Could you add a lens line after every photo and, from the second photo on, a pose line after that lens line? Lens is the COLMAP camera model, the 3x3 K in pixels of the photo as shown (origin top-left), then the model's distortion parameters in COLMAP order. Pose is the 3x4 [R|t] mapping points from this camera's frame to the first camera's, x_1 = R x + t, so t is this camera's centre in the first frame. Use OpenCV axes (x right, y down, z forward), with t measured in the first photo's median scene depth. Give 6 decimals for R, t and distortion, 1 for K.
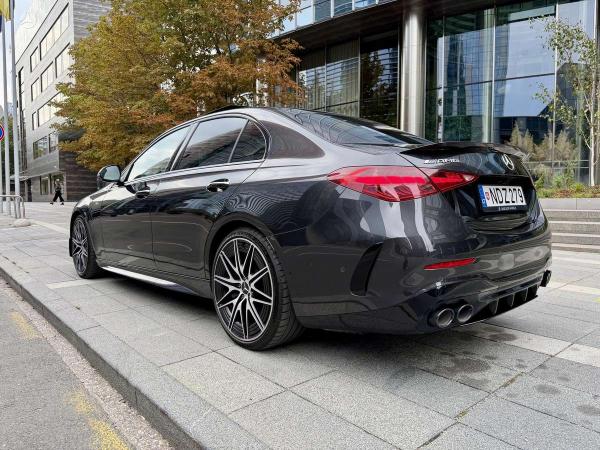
lens RADIAL K [[429.7, 0, 299.6], [0, 429.7, 226.5], [0, 0, 1]] dist [0.008214, -0.023955]
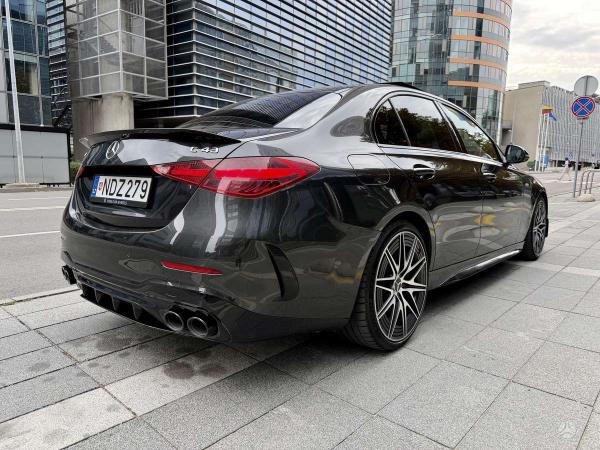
lens RADIAL K [[429.7, 0, 303.5], [0, 429.7, 230.6], [0, 0, 1]] dist [0.008214, -0.023955]
pose [[0.122132, 0.154363, -0.980436, 1.406555], [-0.080257, 0.986133, 0.145263, -0.143477], [0.989264, 0.060945, 0.132827, 1.261602]]
